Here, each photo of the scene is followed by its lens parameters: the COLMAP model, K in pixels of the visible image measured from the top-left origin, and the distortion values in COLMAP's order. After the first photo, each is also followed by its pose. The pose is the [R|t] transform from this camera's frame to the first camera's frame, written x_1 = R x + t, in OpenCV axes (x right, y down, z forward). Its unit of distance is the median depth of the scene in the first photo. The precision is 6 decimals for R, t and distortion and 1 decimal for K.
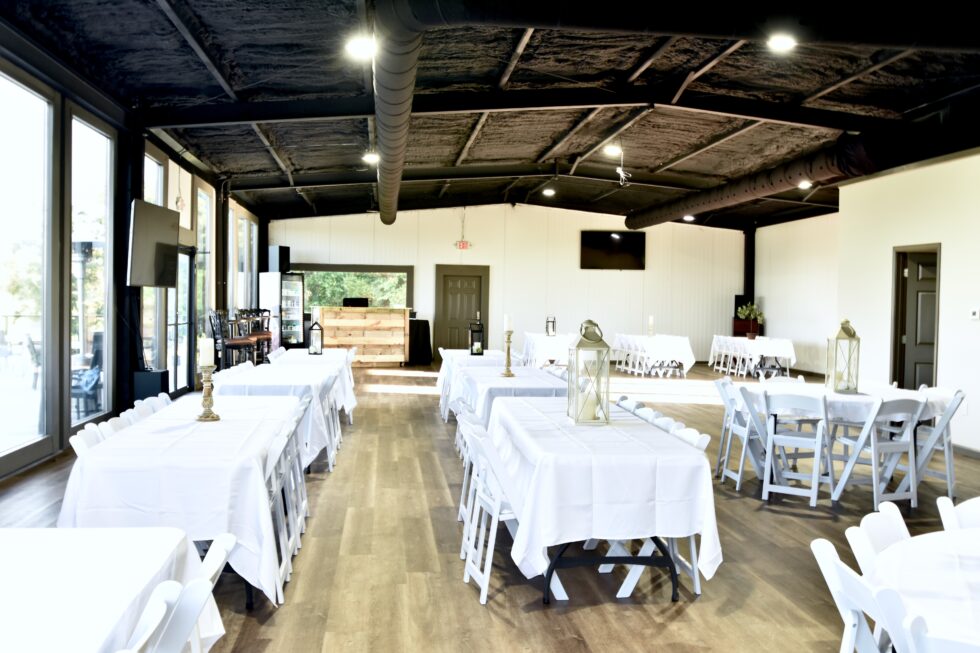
lens RADIAL K [[988.7, 0, 490.0], [0, 988.7, 326.5], [0, 0, 1]] dist [-0.006316, -0.004700]
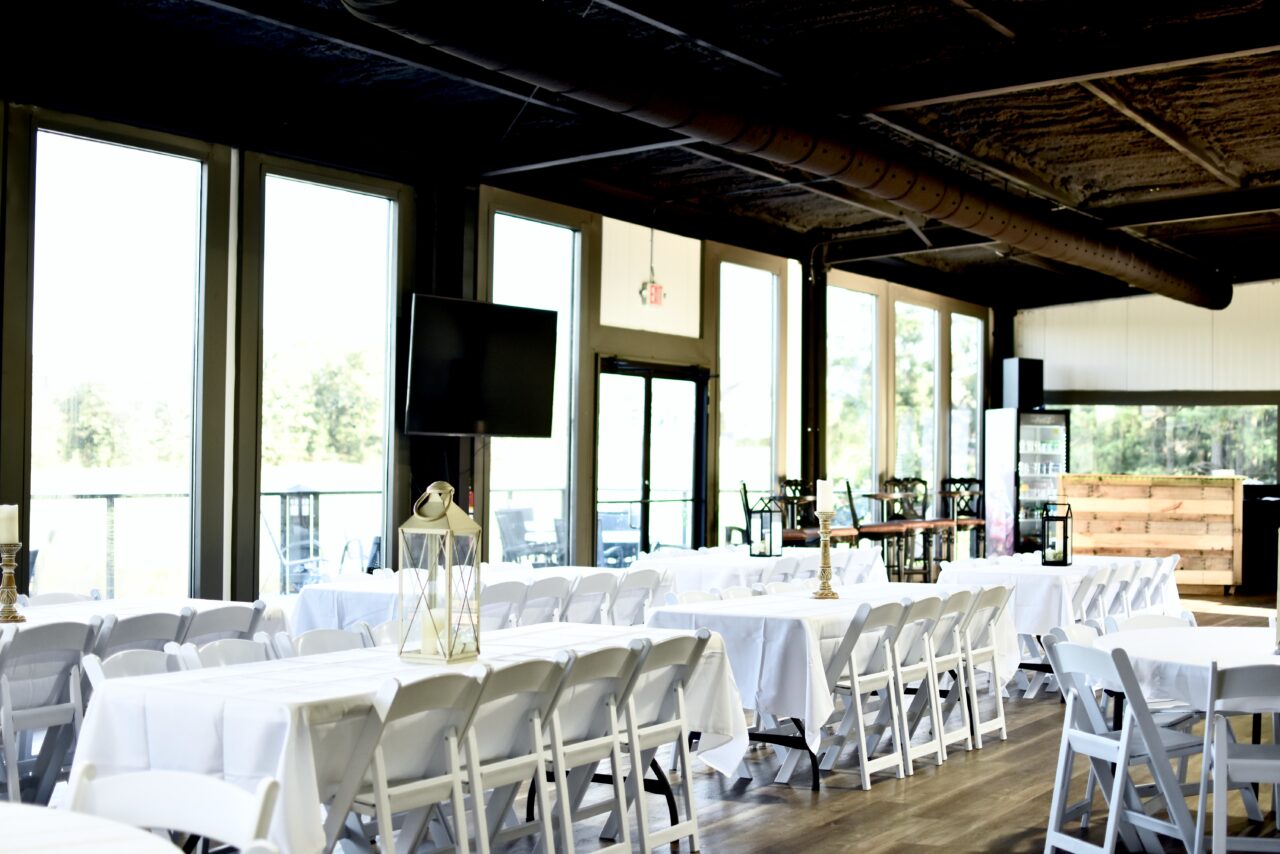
lens RADIAL K [[1966.8, 0, 640.0], [0, 1966.8, 427.0], [0, 0, 1]] dist [-0.168985, 0.112104]
pose [[0.823281, -0.012175, -0.567503, 0.220869], [-0.014842, 0.998966, -0.042963, 0.002504], [0.567440, 0.043794, 0.822250, 0.034565]]
